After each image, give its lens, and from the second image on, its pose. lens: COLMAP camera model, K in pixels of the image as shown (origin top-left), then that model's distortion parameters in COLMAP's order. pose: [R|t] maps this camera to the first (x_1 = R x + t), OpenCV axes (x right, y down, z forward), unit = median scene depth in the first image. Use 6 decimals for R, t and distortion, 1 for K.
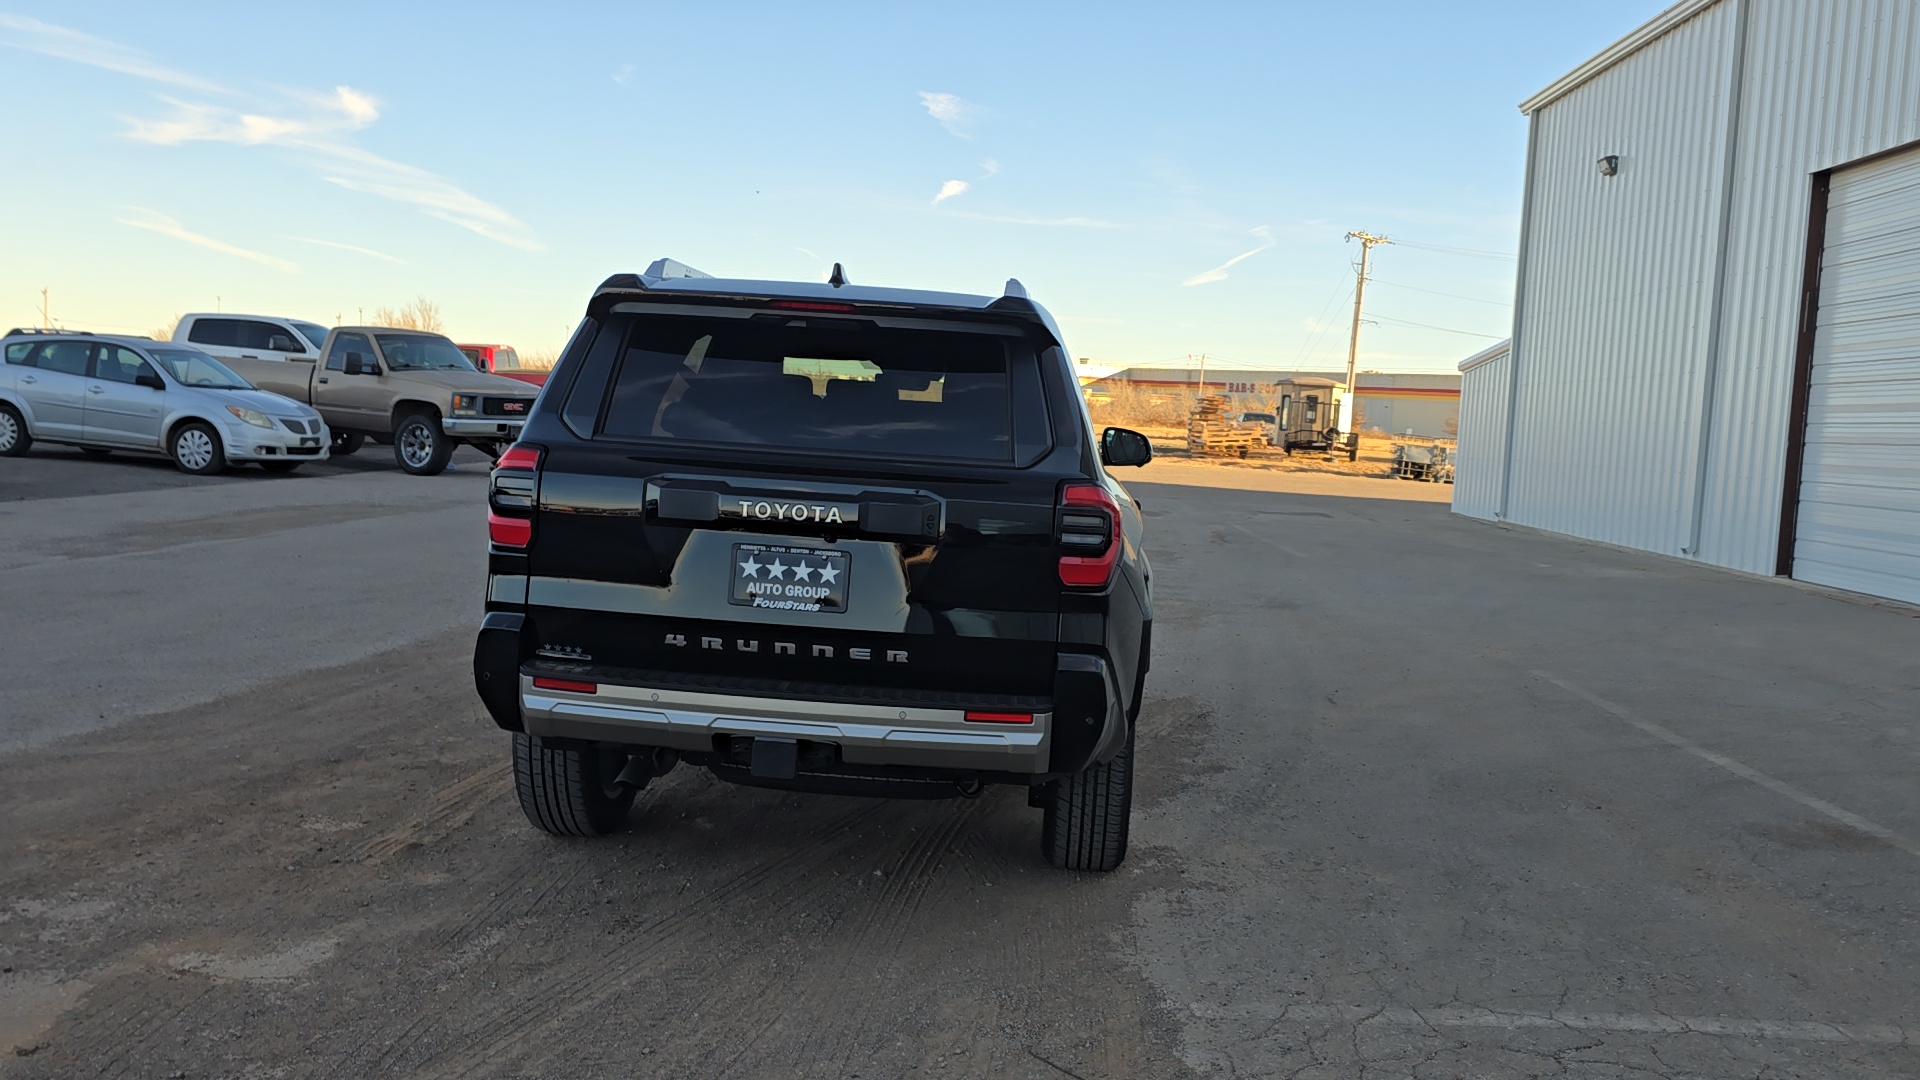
lens RADIAL K [[1611.0, 0, 961.0], [0, 1611.0, 529.7], [0, 0, 1]] dist [-0.005884, 0.003278]
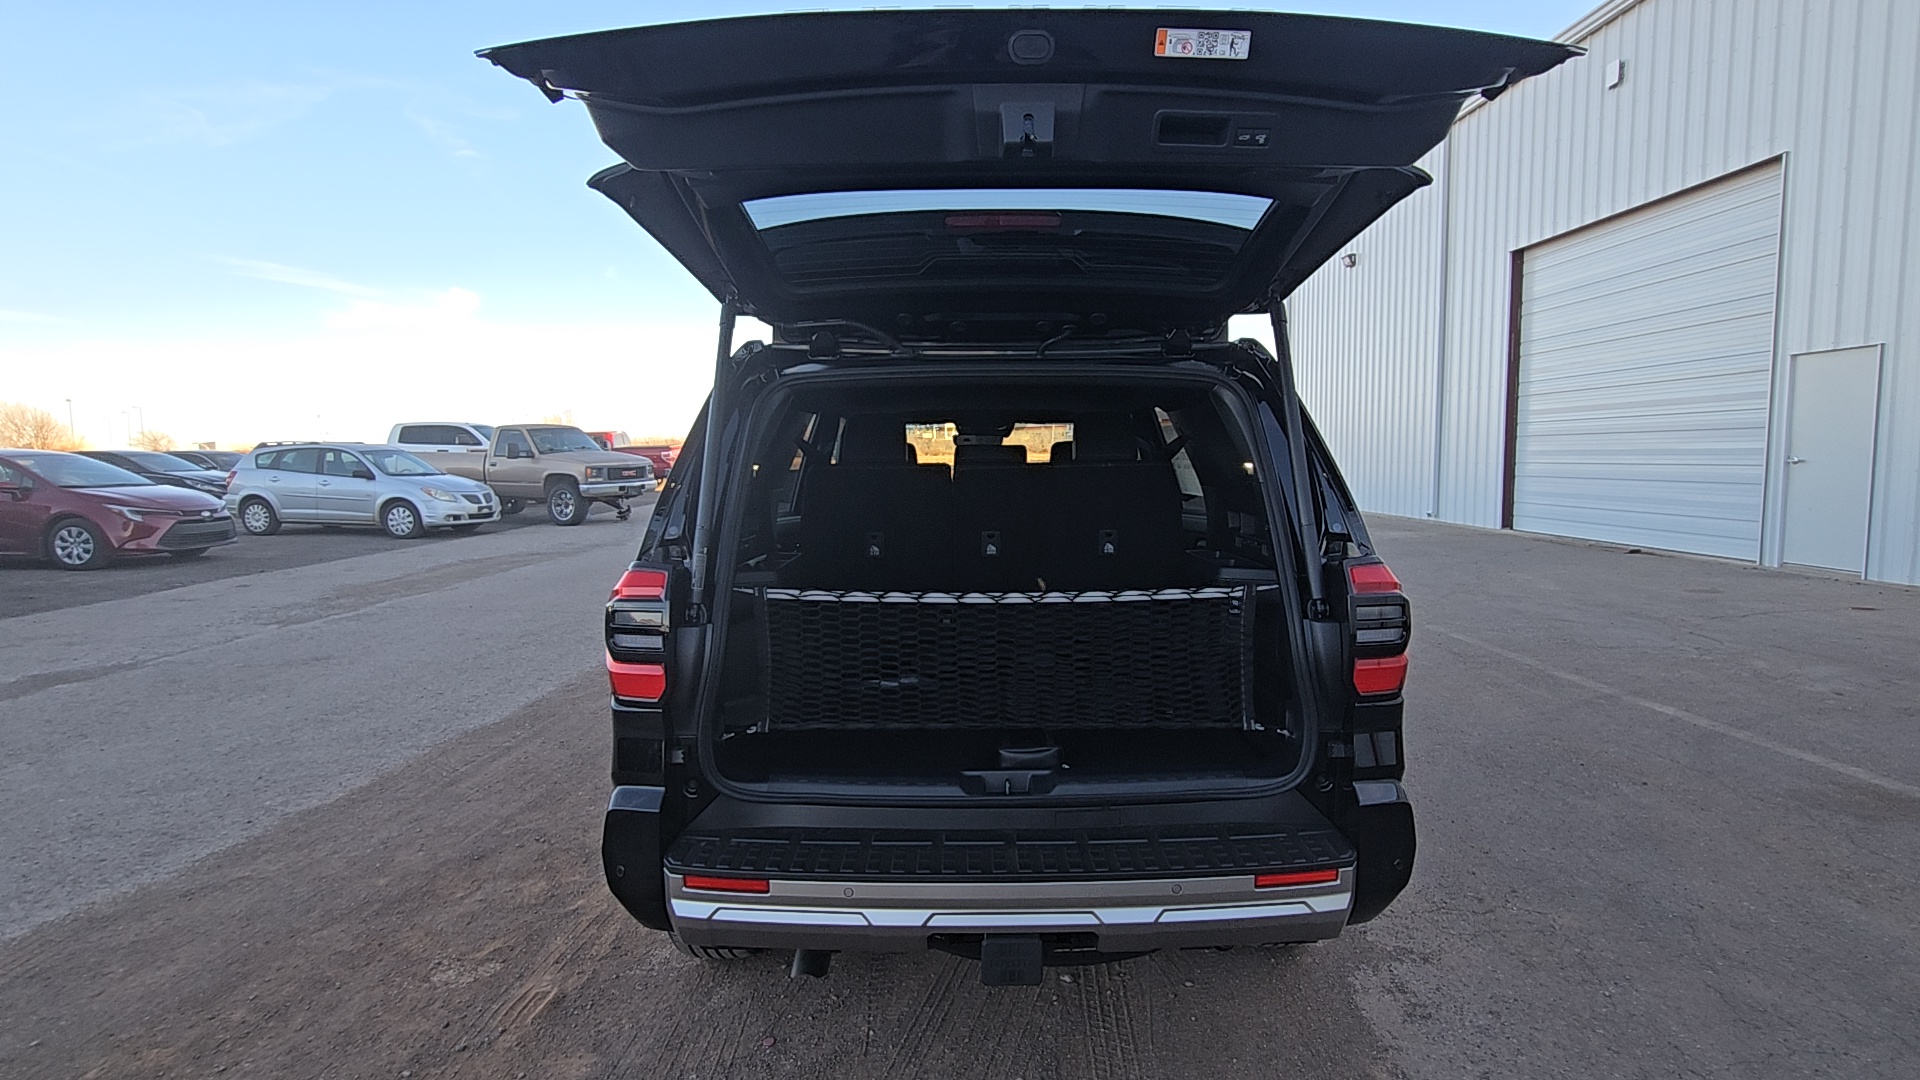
lens RADIAL K [[998.3, 0, 948.3], [0, 998.3, 551.6], [0, 0, 1]] dist [-0.001009, 0.000129]
pose [[0.996902, -0.072127, 0.031356, -0.033228], [0.071234, 0.997046, 0.028737, -0.014613], [-0.033336, -0.026414, 0.999095, 0.121583]]
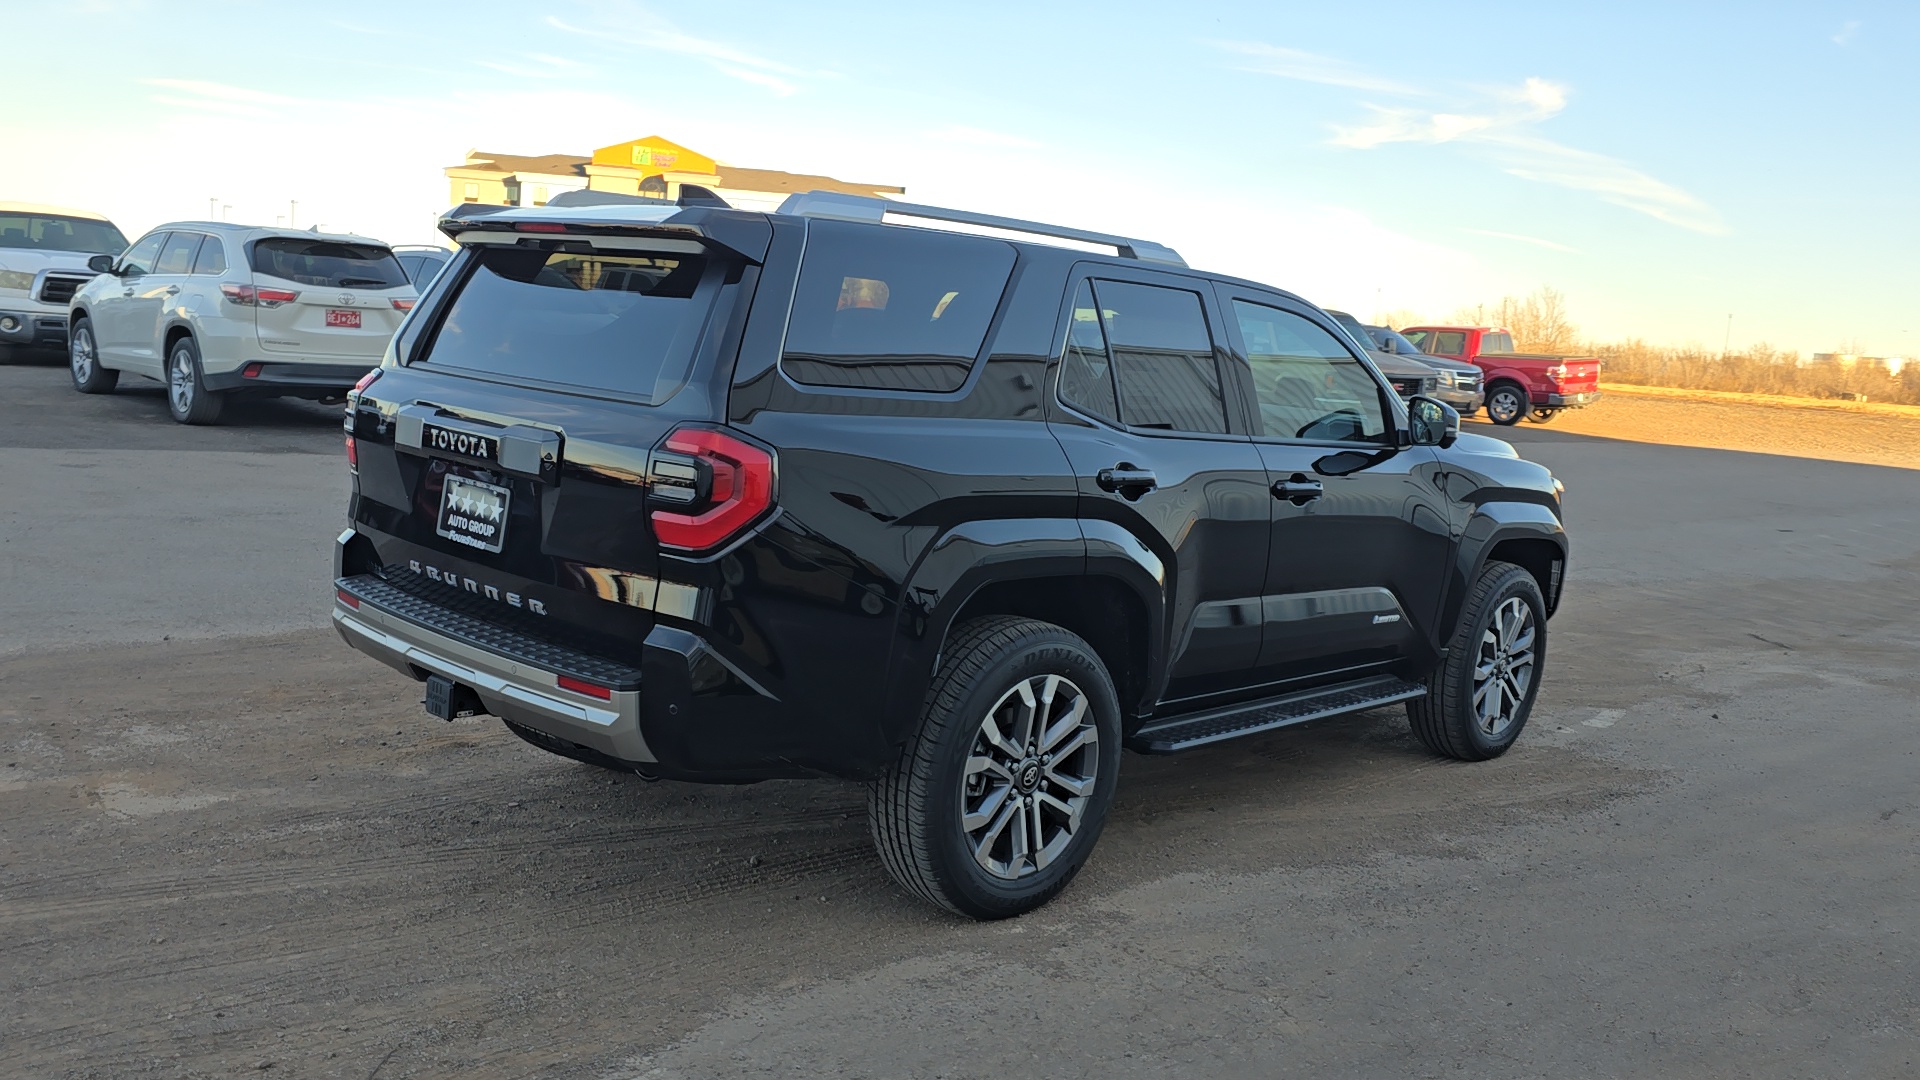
lens RADIAL K [[1611.0, 0, 961.0], [0, 1611.0, 529.7], [0, 0, 1]] dist [-0.005884, 0.003278]
pose [[0.764709, 0.080527, -0.639325, 0.169290], [-0.076985, 0.996472, 0.033428, -0.003297], [0.639761, 0.023656, 0.768210, 0.104619]]
